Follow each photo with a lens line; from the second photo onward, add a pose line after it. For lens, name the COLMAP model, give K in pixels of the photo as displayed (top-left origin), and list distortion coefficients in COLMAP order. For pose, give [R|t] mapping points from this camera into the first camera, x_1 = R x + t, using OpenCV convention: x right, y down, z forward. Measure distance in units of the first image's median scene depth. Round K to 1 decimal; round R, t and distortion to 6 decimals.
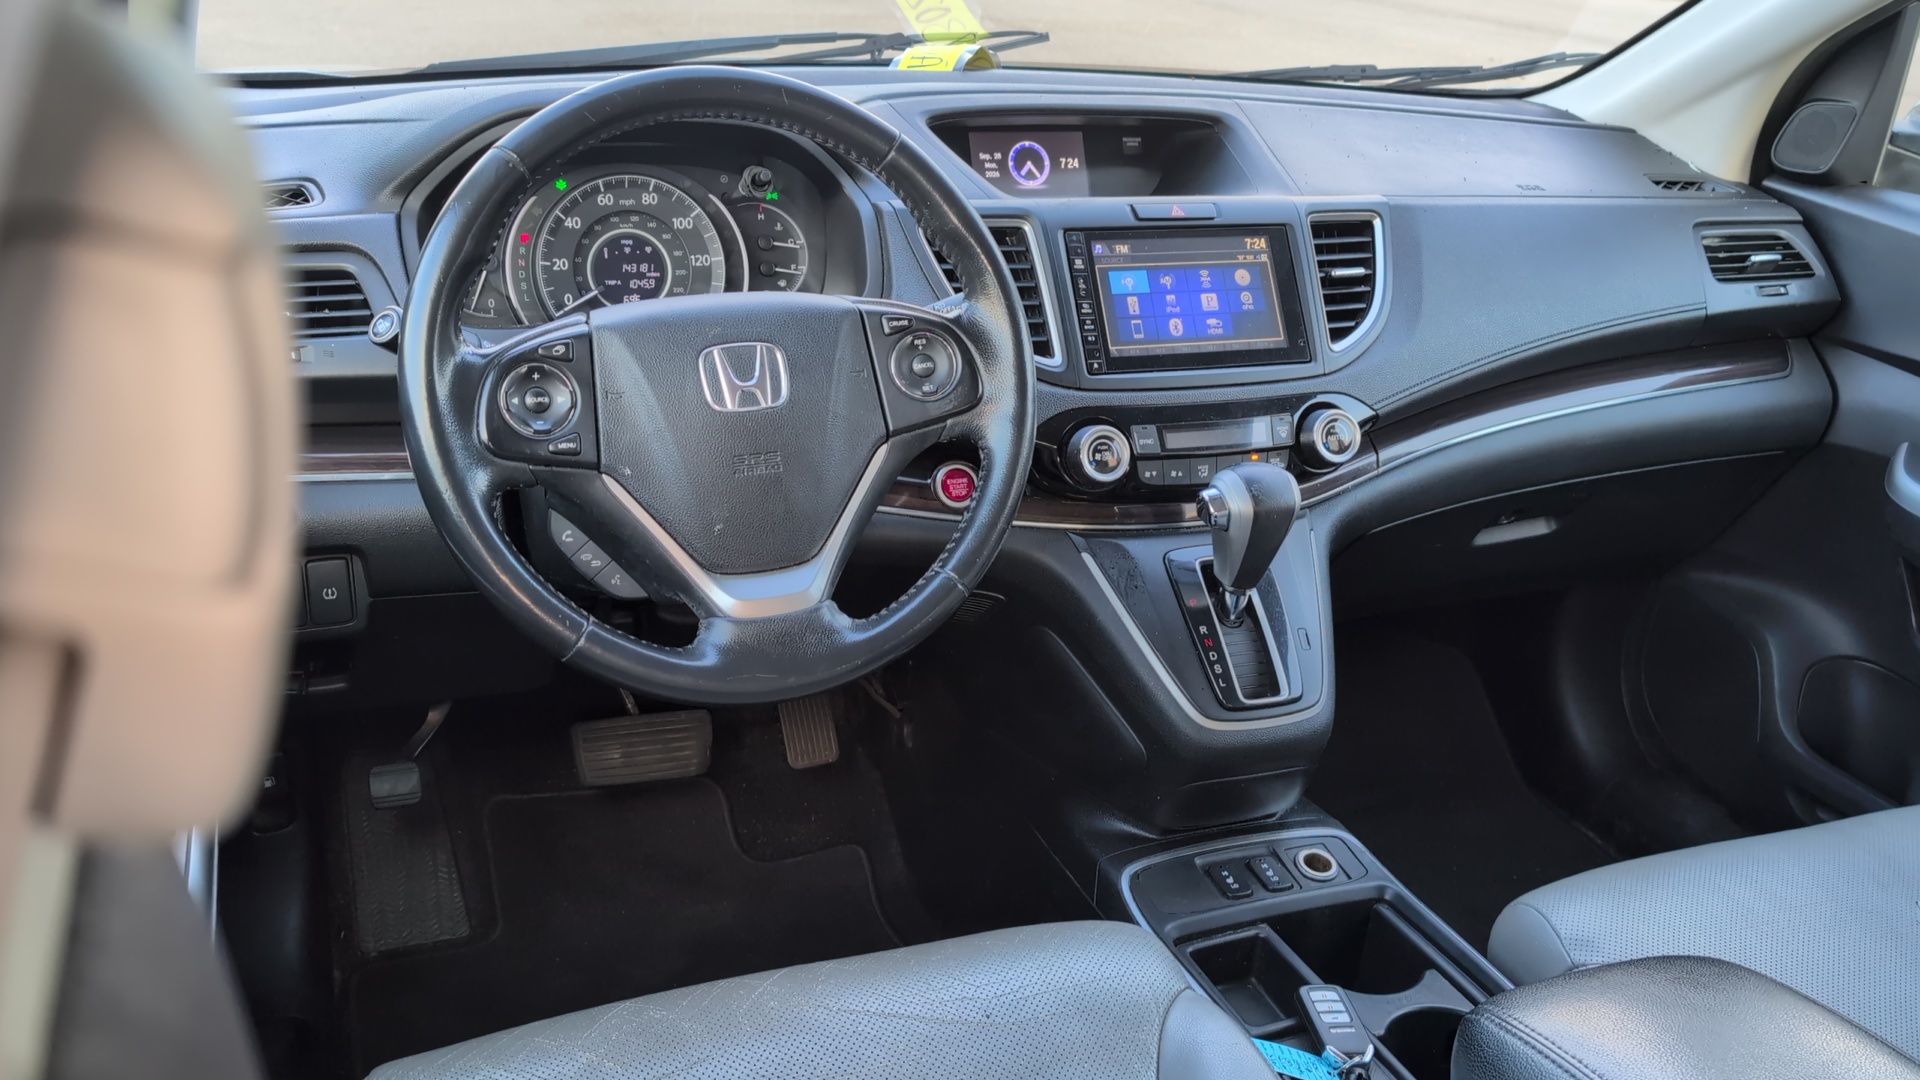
lens RADIAL K [[1643.3, 0, 964.2], [0, 1643.3, 561.3], [0, 0, 1]] dist [0.036104, -0.011785]
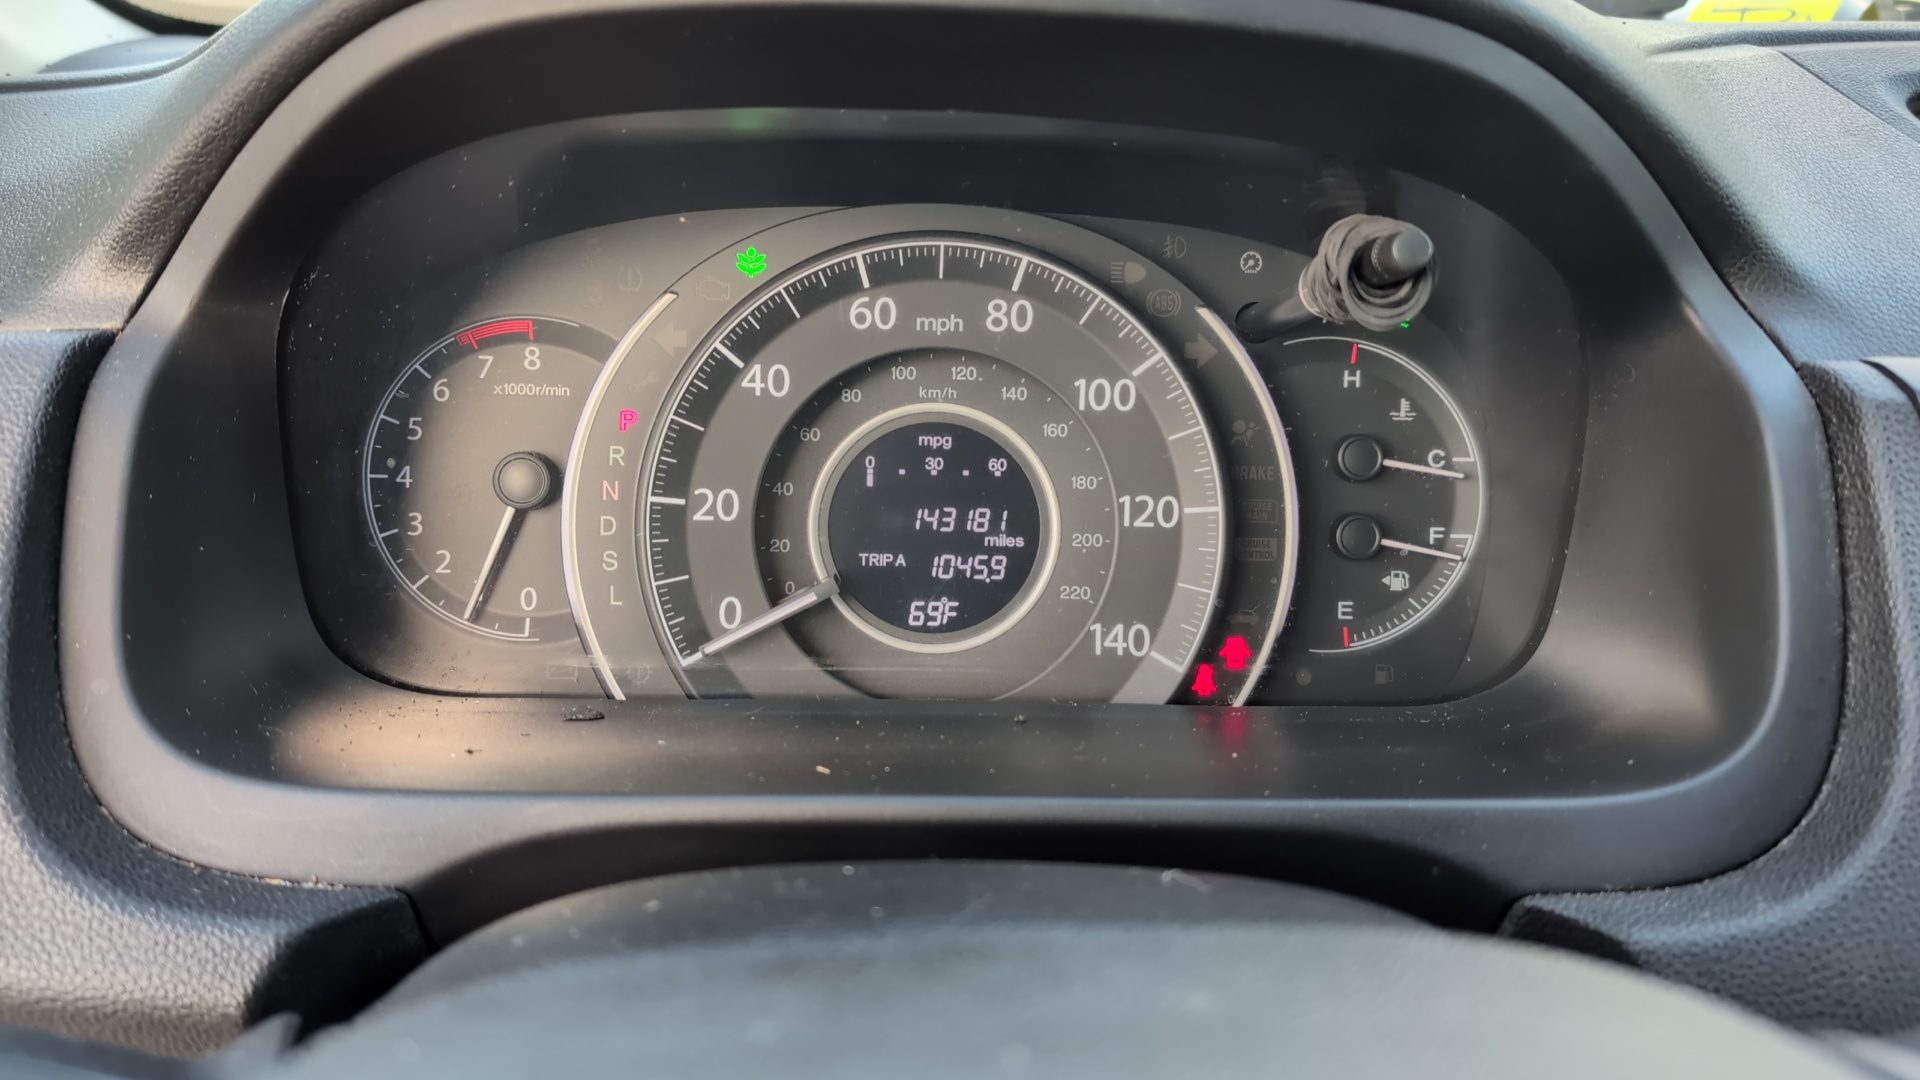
lens RADIAL K [[1643.3, 0, 964.2], [0, 1643.3, 561.3], [0, 0, 1]] dist [0.036104, -0.011785]
pose [[0.950919, 0.086402, -0.297132, -0.099582], [-0.103591, 0.993709, -0.042568, -0.156634], [0.291585, 0.071258, 0.953887, 0.690803]]
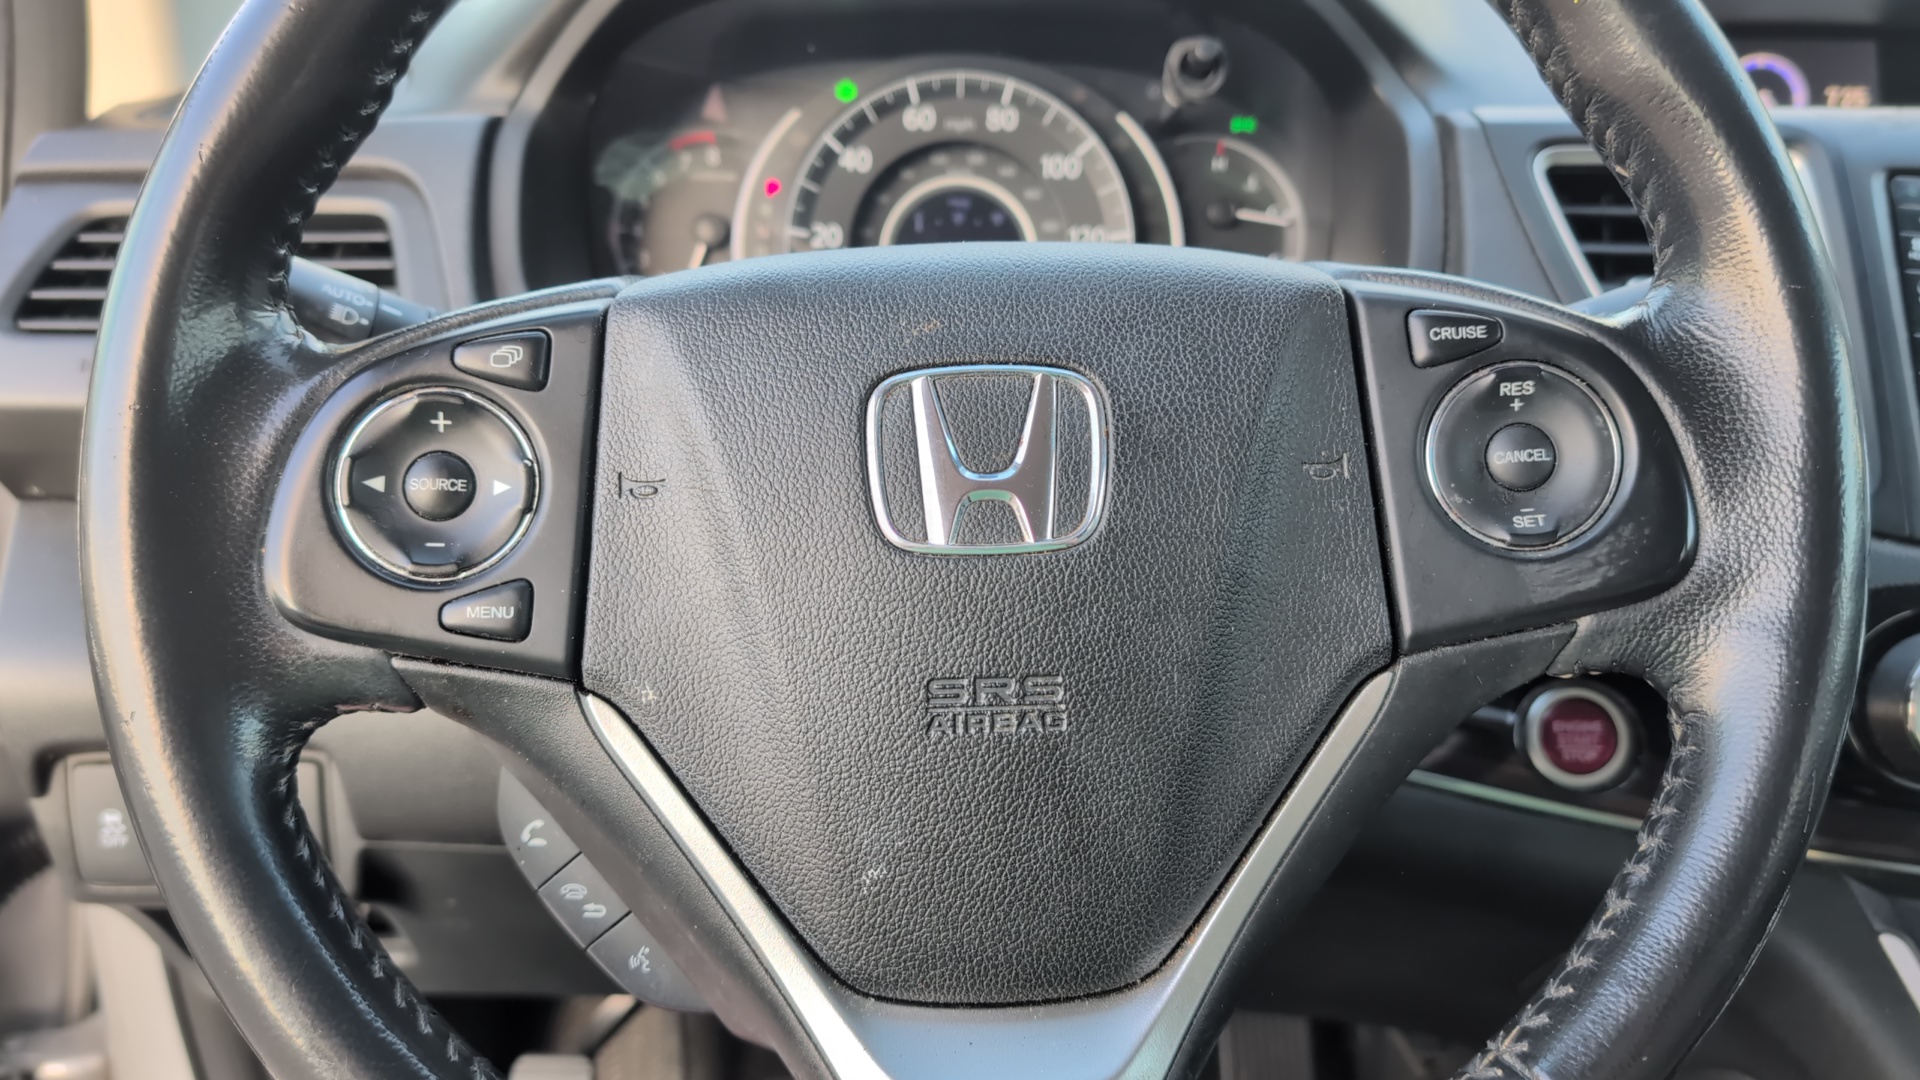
lens RADIAL K [[1643.3, 0, 964.2], [0, 1643.3, 561.3], [0, 0, 1]] dist [0.036104, -0.011785]
pose [[0.938529, 0.079661, -0.335883, -0.013015], [-0.097336, 0.994597, -0.036090, -0.057765], [0.331193, 0.066565, 0.941212, 0.502814]]
